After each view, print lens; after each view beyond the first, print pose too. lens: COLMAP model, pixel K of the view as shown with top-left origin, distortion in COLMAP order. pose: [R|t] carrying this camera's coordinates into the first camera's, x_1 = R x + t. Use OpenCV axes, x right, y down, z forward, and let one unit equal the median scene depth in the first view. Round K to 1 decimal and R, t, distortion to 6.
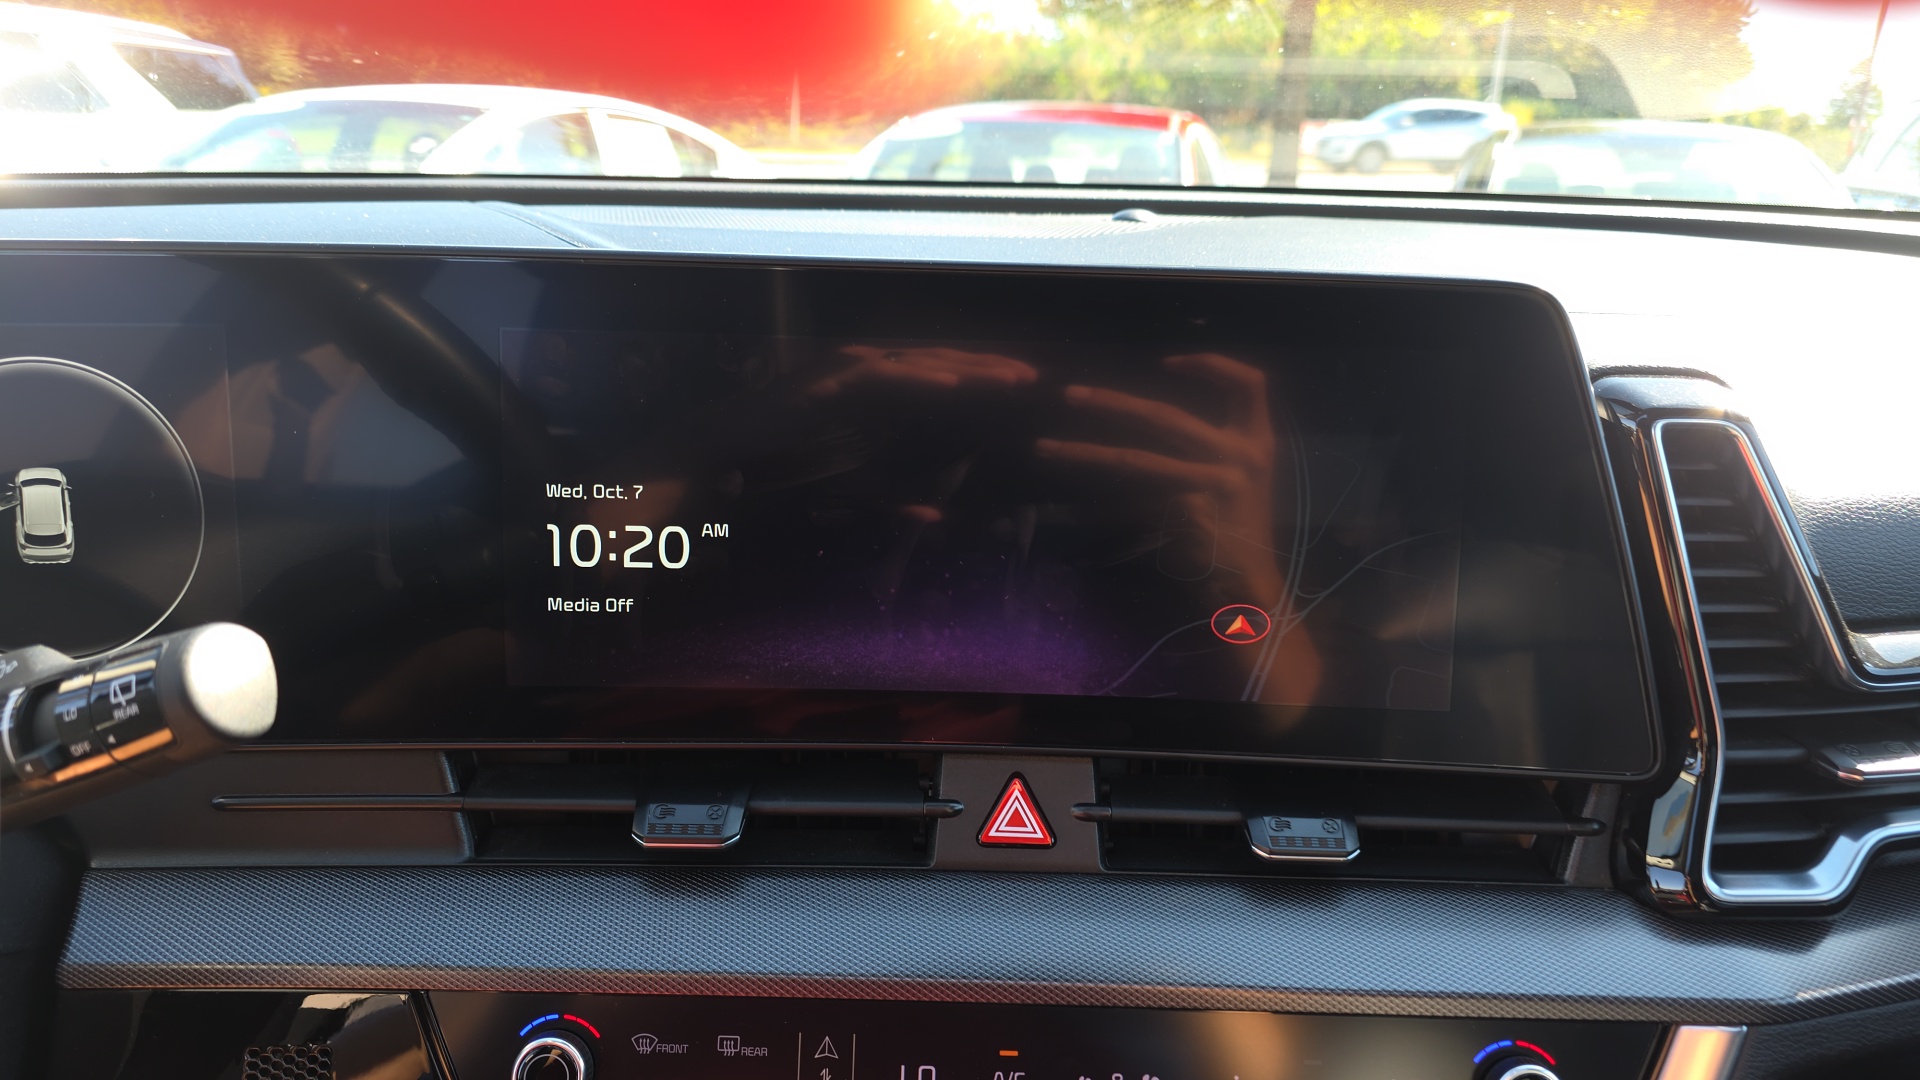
lens RADIAL K [[1293.1, 0, 948.1], [0, 1293.1, 536.6], [0, 0, 1]] dist [0.057805, -0.057812]
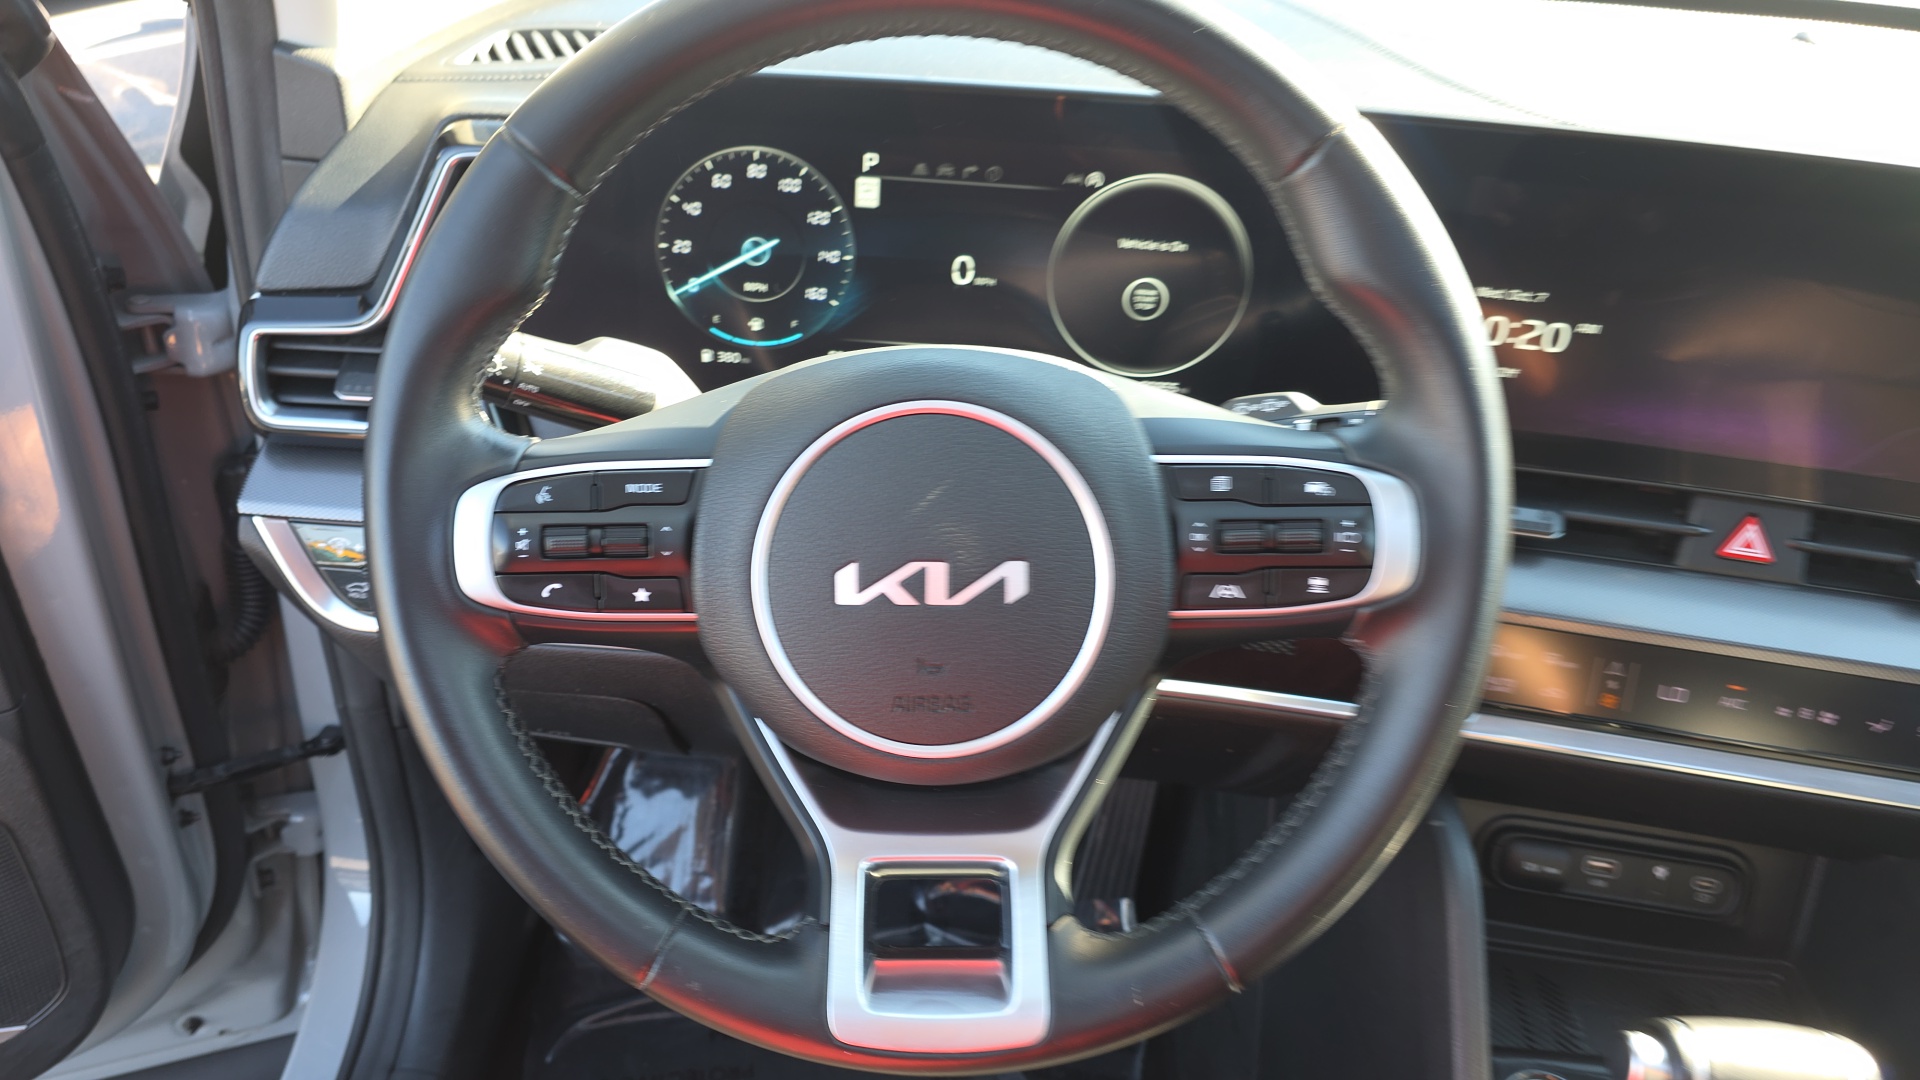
lens RADIAL K [[1293.1, 0, 920.6], [0, 1293.1, 578.8], [0, 0, 1]] dist [0.057805, -0.057812]
pose [[0.982970, 0.127553, -0.132285, -0.686284], [-0.082221, 0.949067, 0.304158, -0.123679], [0.164344, -0.288102, 0.943392, -0.588758]]
